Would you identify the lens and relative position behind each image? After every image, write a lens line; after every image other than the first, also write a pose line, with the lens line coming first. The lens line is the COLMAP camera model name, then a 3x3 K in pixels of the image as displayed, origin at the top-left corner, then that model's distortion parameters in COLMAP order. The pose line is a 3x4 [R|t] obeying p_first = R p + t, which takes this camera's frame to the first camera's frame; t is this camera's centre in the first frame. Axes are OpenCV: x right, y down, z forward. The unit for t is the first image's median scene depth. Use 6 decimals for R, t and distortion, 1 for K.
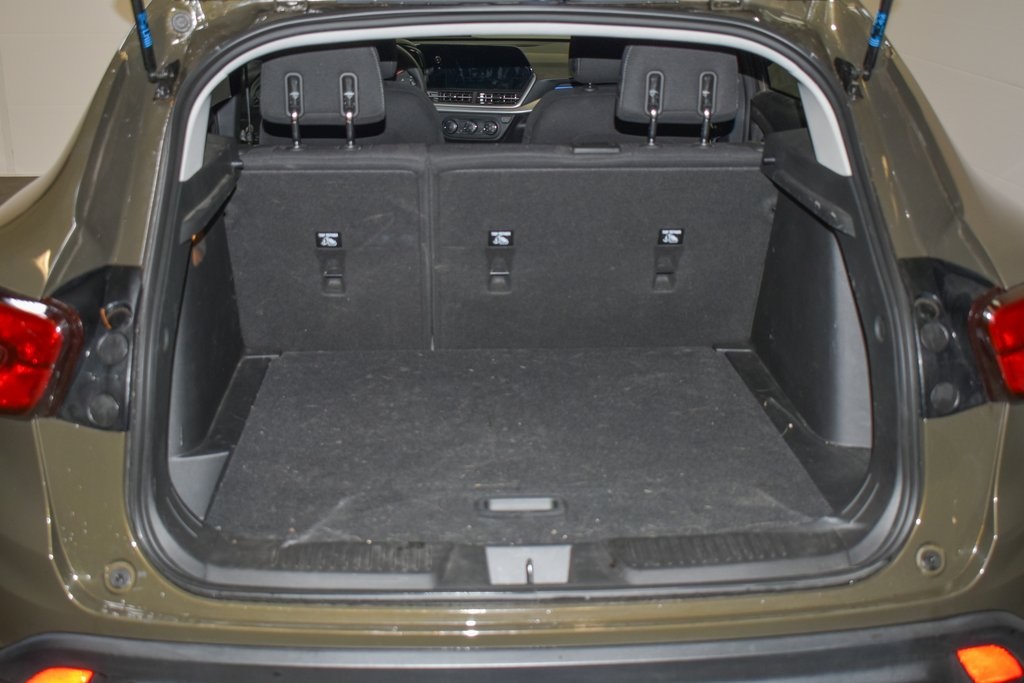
lens RADIAL K [[1170.1, 0, 509.5], [0, 1170.1, 340.8], [0, 0, 1]] dist [-0.003836, 0.000000]
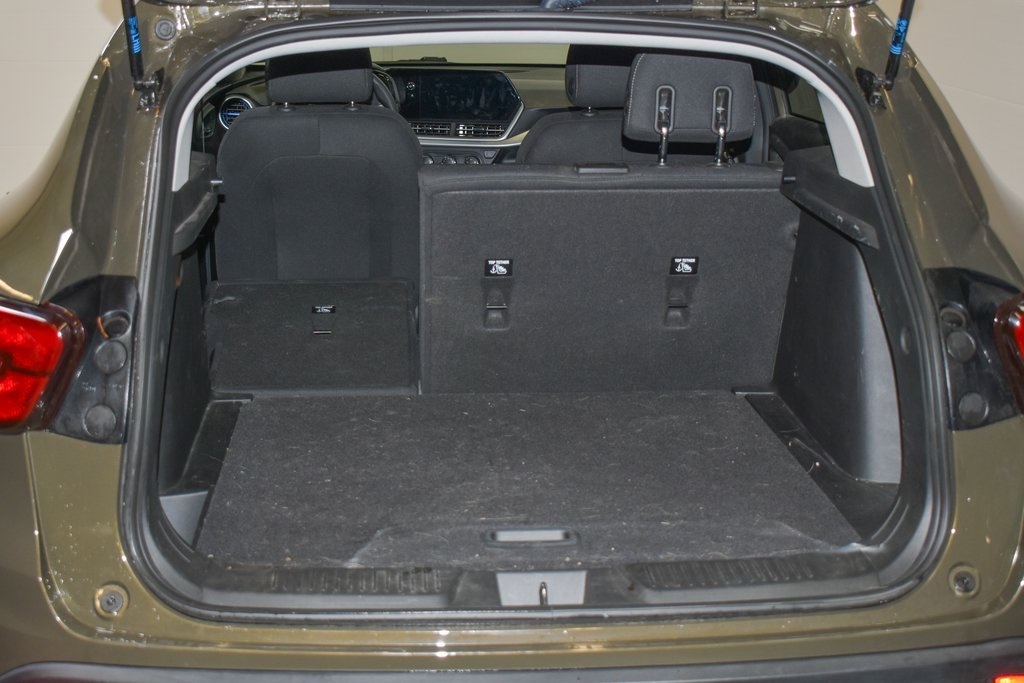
lens RADIAL K [[1436.3, 0, 513.7], [0, 1436.3, 341.8], [0, 0, 1]] dist [0.014024, 0.000000]
pose [[0.999719, -0.003141, 0.023487, -0.029045], [0.004726, 0.997694, -0.067715, 0.060712], [-0.023220, 0.067807, 0.997428, -0.149921]]
